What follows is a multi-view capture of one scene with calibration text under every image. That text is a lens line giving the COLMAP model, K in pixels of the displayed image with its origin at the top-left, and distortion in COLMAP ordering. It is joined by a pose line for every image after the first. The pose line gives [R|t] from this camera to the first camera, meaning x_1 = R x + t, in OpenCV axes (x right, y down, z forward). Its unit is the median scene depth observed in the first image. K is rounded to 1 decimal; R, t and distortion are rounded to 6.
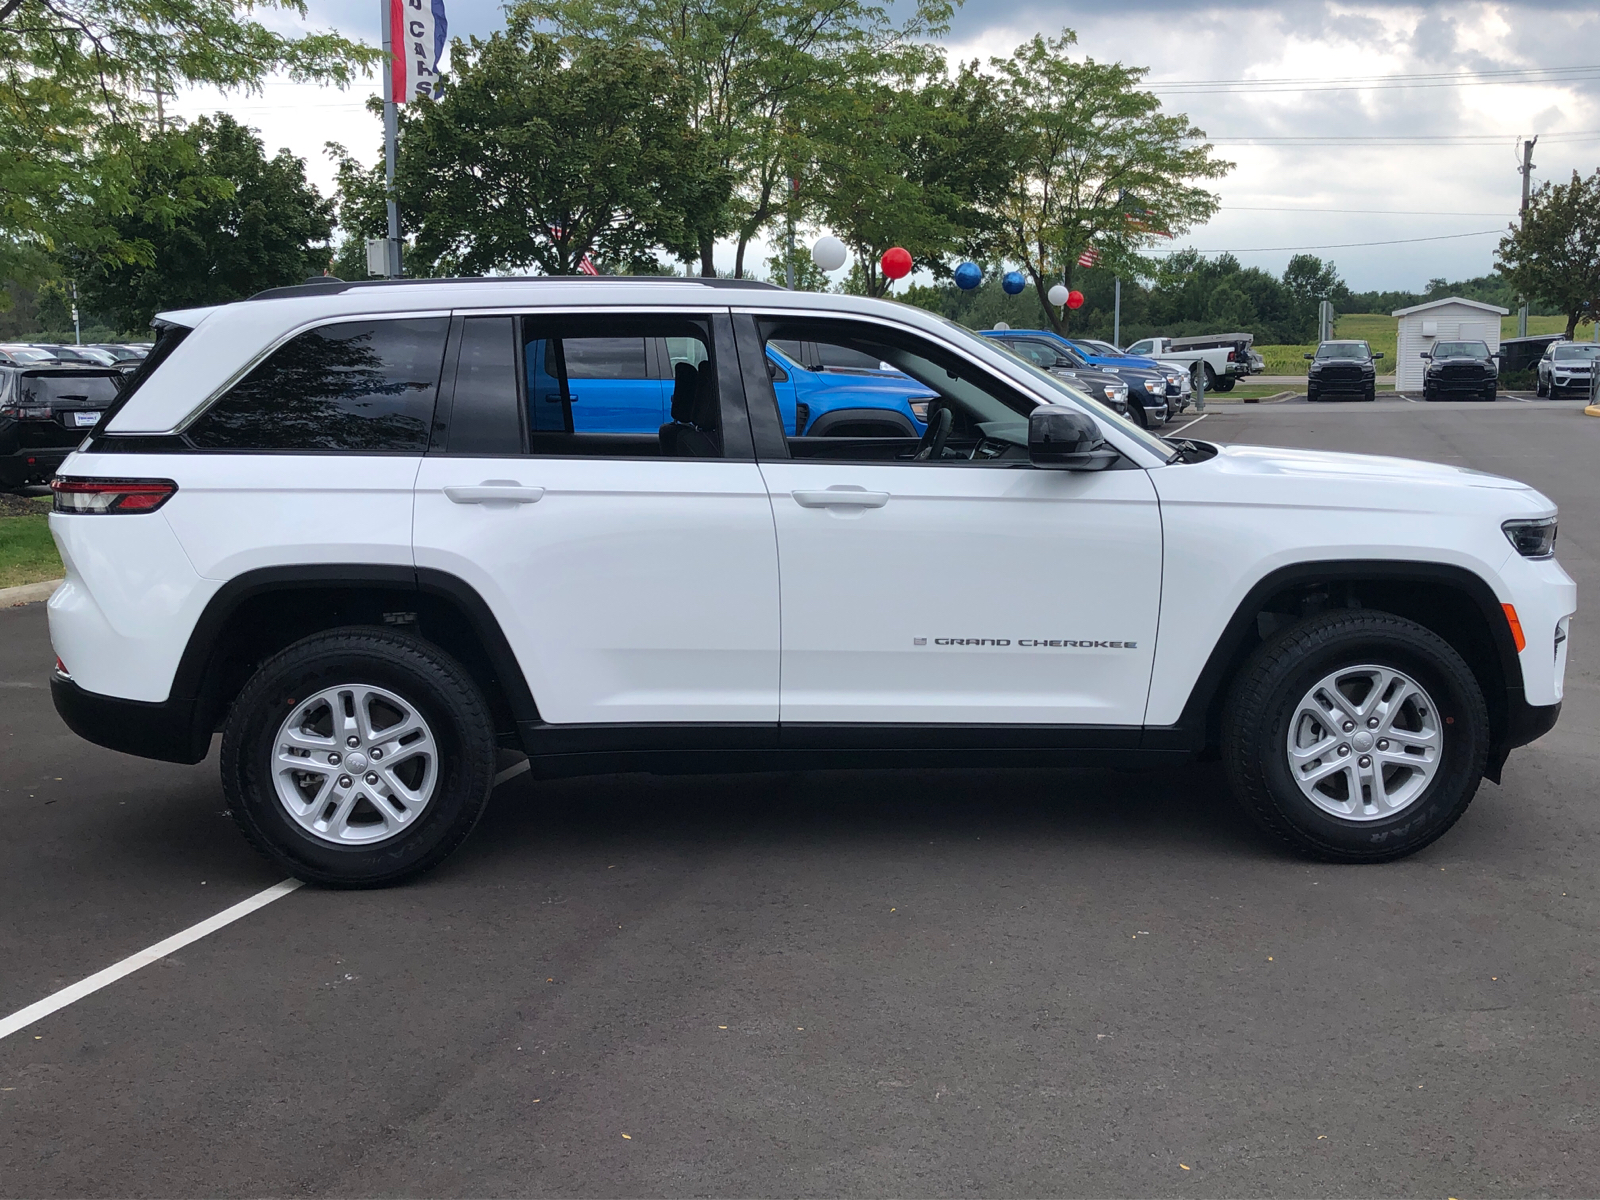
lens RADIAL K [[1661.2, 0, 800.0], [0, 1661.2, 600.0], [0, 0, 1]] dist [0.113339, -0.290377]
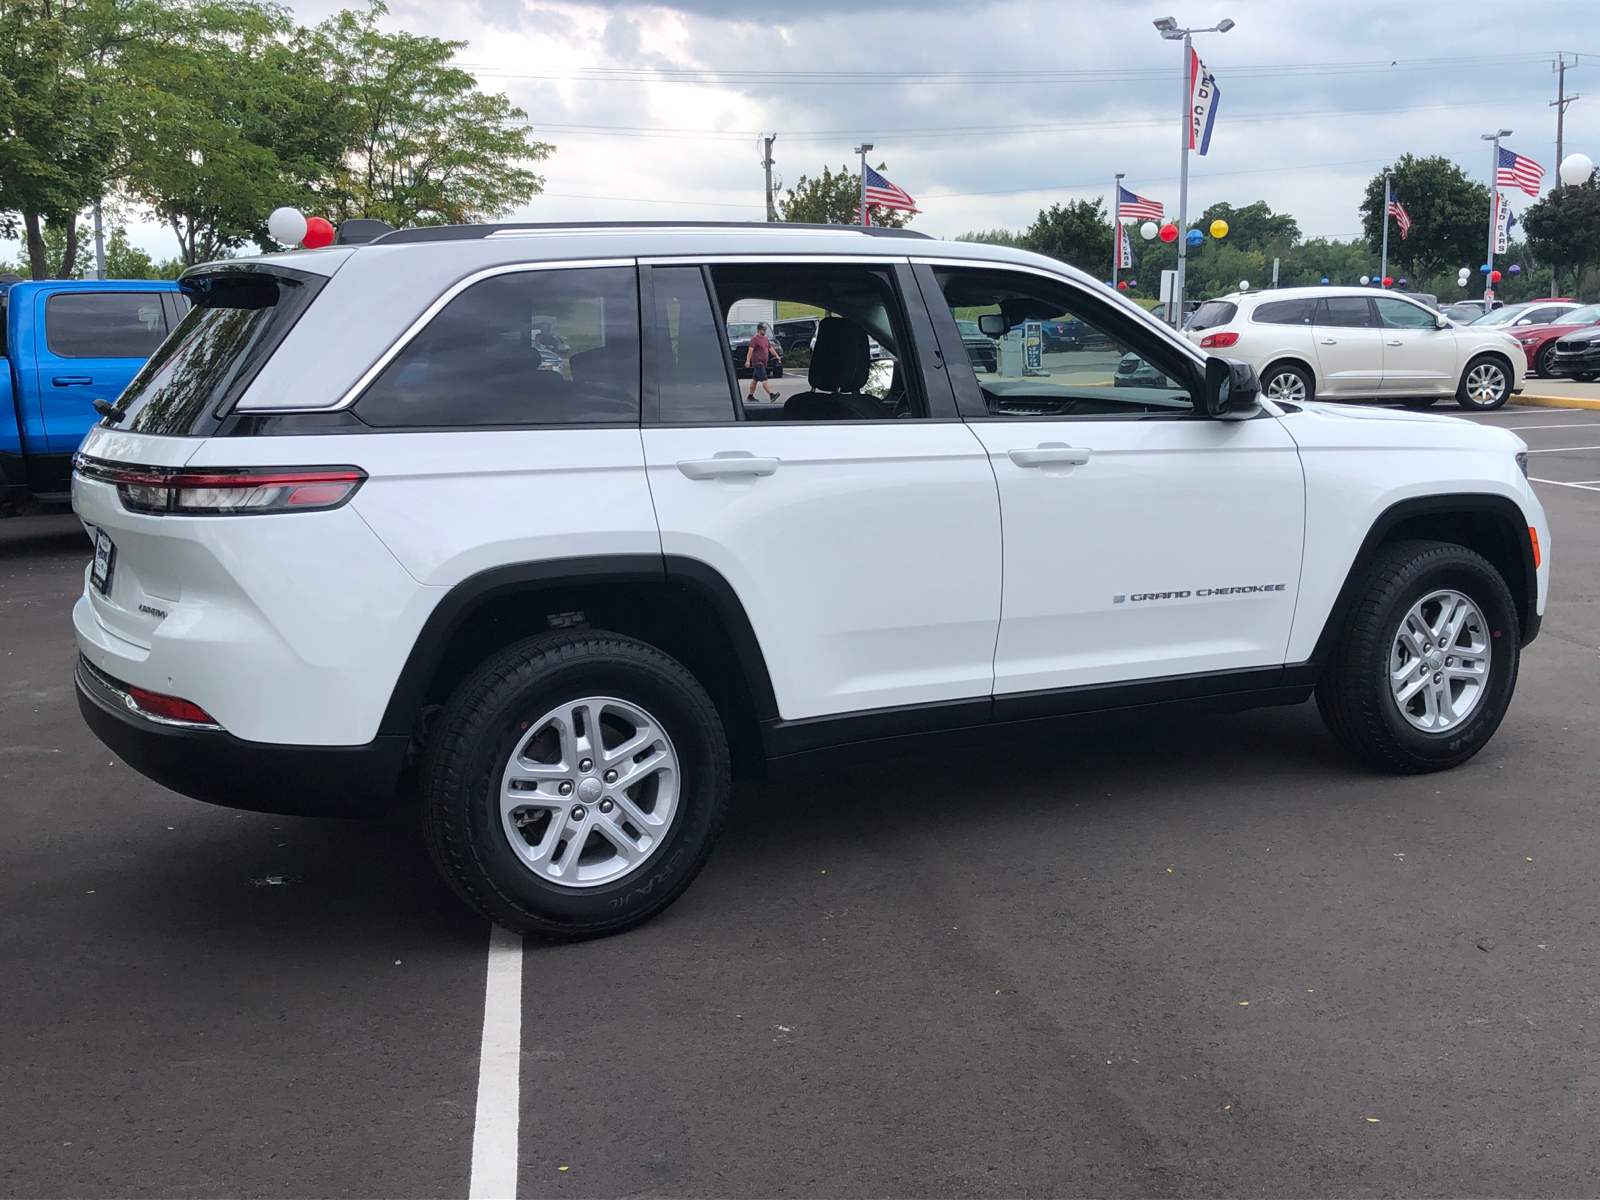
lens RADIAL K [[1665.5, 0, 800.0], [0, 1665.5, 600.0], [0, 0, 1]] dist [0.116523, -0.341306]
pose [[0.903457, -0.074879, 0.422089, -0.512017], [0.071072, 0.997164, 0.024773, -0.012257], [-0.422747, 0.007617, 0.906216, 0.181218]]
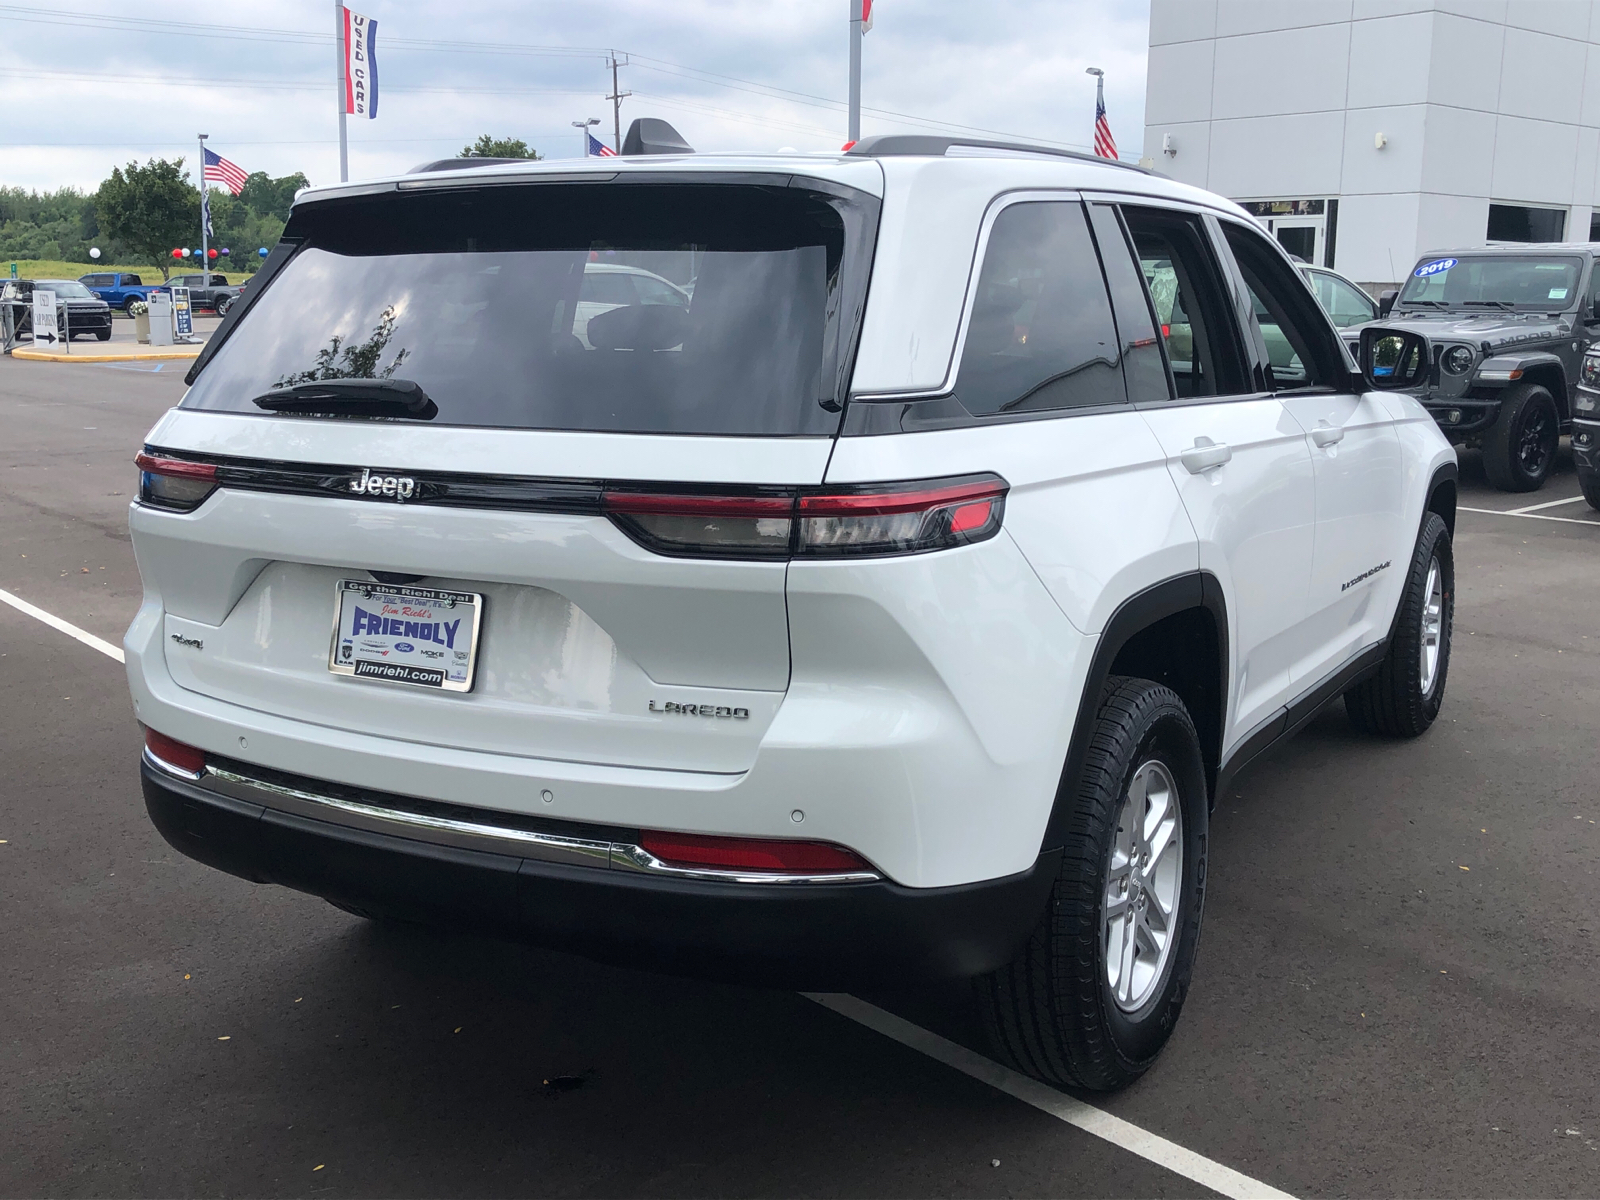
lens RADIAL K [[1661.2, 0, 800.0], [0, 1661.2, 600.0], [0, 0, 1]] dist [0.113339, -0.290377]
pose [[0.542369, -0.137315, 0.828843, -0.851050], [0.111119, 0.989610, 0.091237, -0.085170], [-0.832760, 0.042616, 0.551992, 0.733272]]
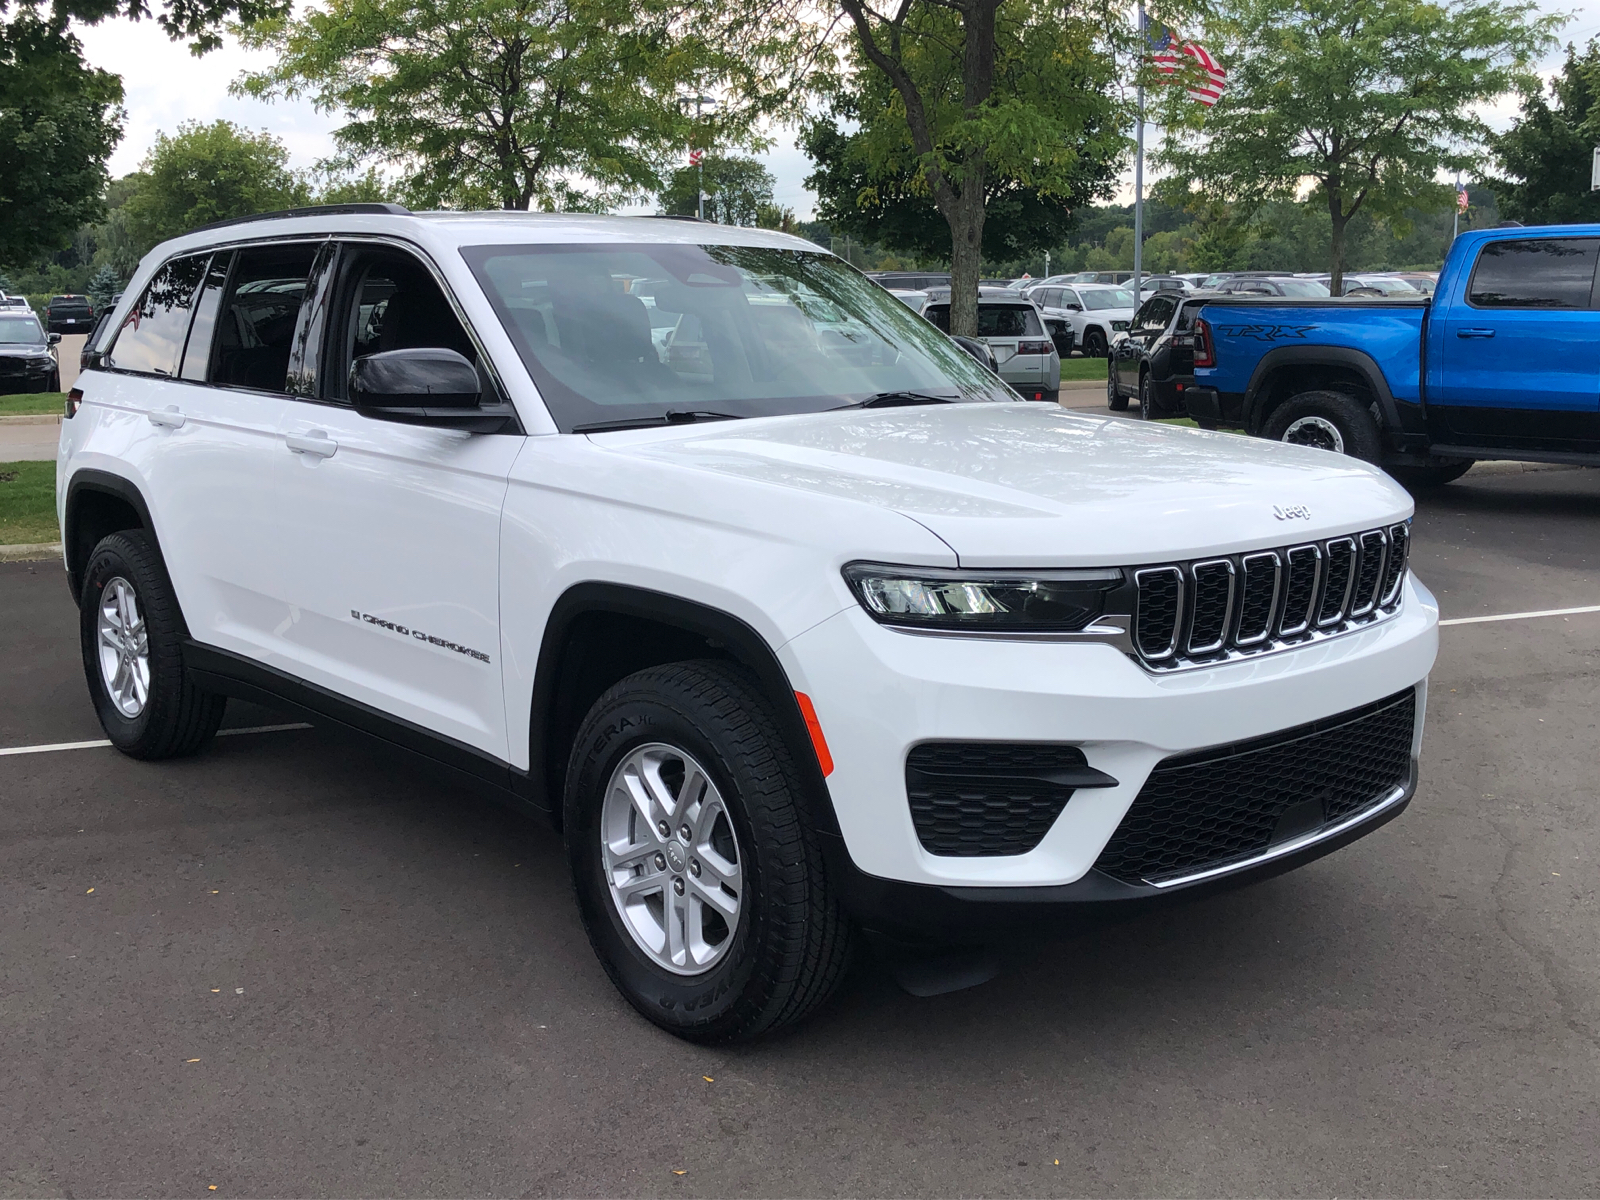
lens RADIAL K [[1661.2, 0, 800.0], [0, 1661.2, 600.0], [0, 0, 1]] dist [0.113339, -0.290377]
pose [[0.623141, 0.138960, -0.769666, 0.890268], [-0.105602, 0.990027, 0.093248, -0.089045], [0.774947, 0.023172, 0.631601, 0.618508]]
